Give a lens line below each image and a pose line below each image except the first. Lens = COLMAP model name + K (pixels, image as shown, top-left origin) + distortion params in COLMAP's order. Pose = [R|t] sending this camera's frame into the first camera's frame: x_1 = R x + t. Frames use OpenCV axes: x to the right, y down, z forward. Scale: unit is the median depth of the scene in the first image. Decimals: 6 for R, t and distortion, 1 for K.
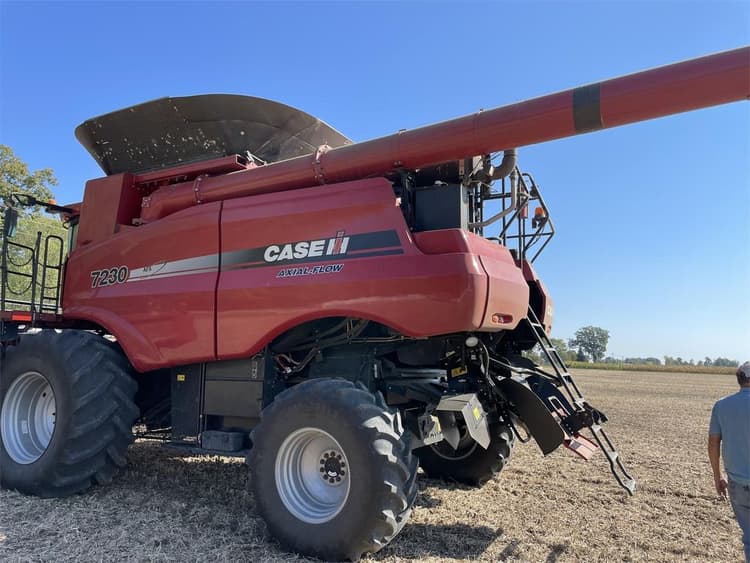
lens RADIAL K [[548.3, 0, 375.0], [0, 548.3, 281.5], [0, 0, 1]] dist [-0.053075, -0.001793]
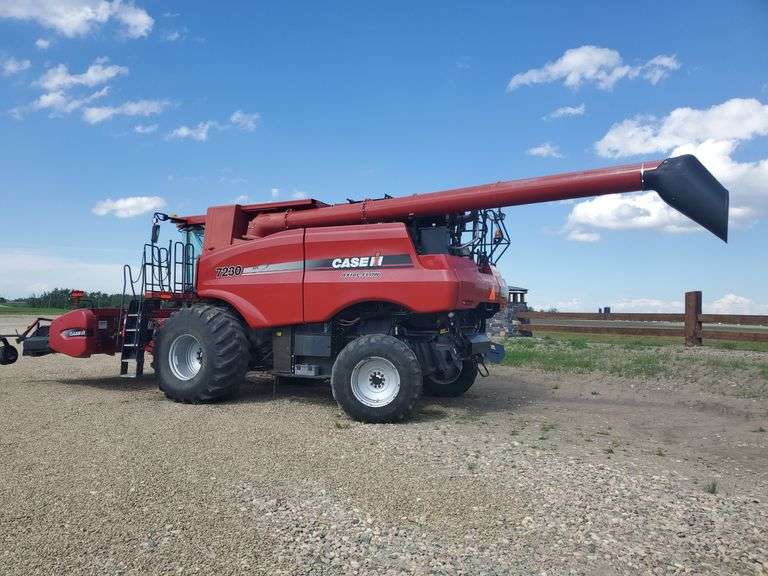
lens RADIAL K [[561.4, 0, 384.0], [0, 561.4, 288.0], [0, 0, 1]] dist [-0.053075, -0.001793]
pose [[0.999943, 0.007023, 0.008076, -0.053060], [-0.007747, 0.995609, 0.093284, -0.136671], [-0.007386, -0.093342, 0.995607, -0.754676]]
